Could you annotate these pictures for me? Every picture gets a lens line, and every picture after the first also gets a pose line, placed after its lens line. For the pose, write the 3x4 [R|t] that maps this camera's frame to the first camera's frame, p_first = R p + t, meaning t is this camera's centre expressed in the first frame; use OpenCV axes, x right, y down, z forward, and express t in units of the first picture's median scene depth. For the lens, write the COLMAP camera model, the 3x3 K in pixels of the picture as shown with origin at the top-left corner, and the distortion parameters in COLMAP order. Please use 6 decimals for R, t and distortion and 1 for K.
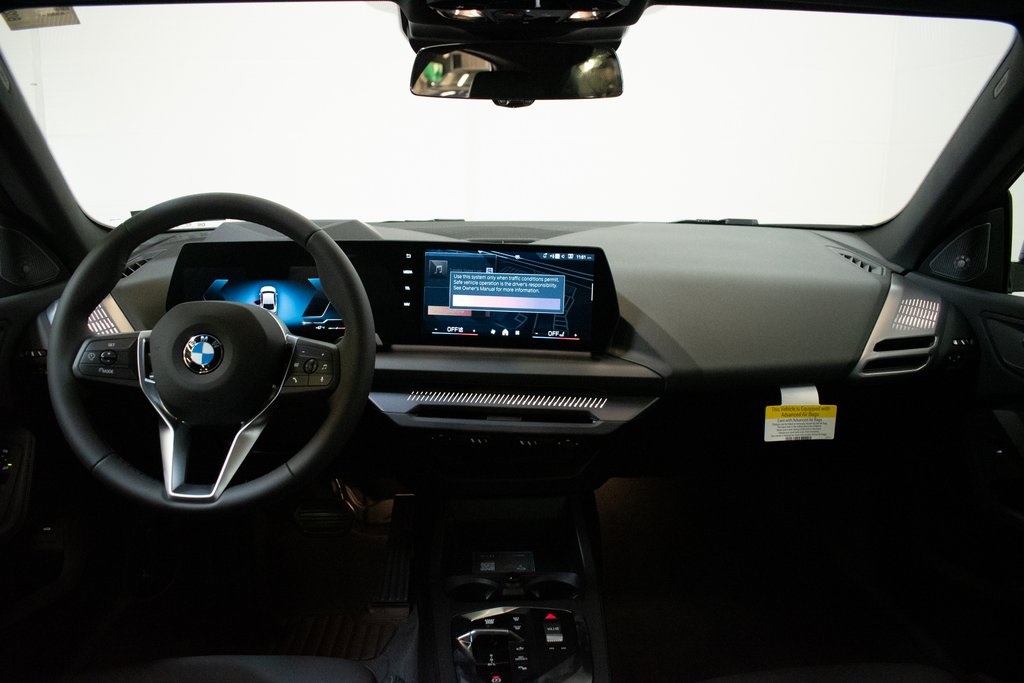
lens RADIAL K [[779.4, 0, 512.0], [0, 779.4, 341.5], [0, 0, 1]] dist [-0.101721, 0.012509]
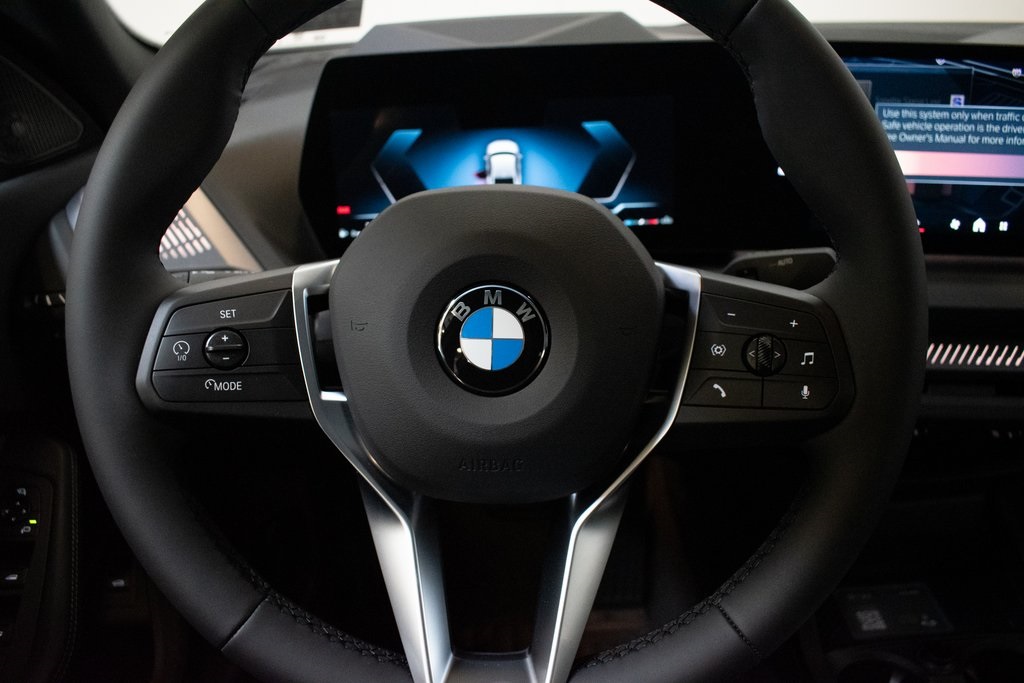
lens RADIAL K [[779.4, 0, 512.0], [0, 779.4, 341.5], [0, 0, 1]] dist [-0.101721, 0.012509]
pose [[0.998058, -0.020873, -0.058687, -0.287209], [0.031755, 0.981055, 0.191112, -0.040738], [0.053586, -0.192604, 0.979812, 0.494163]]
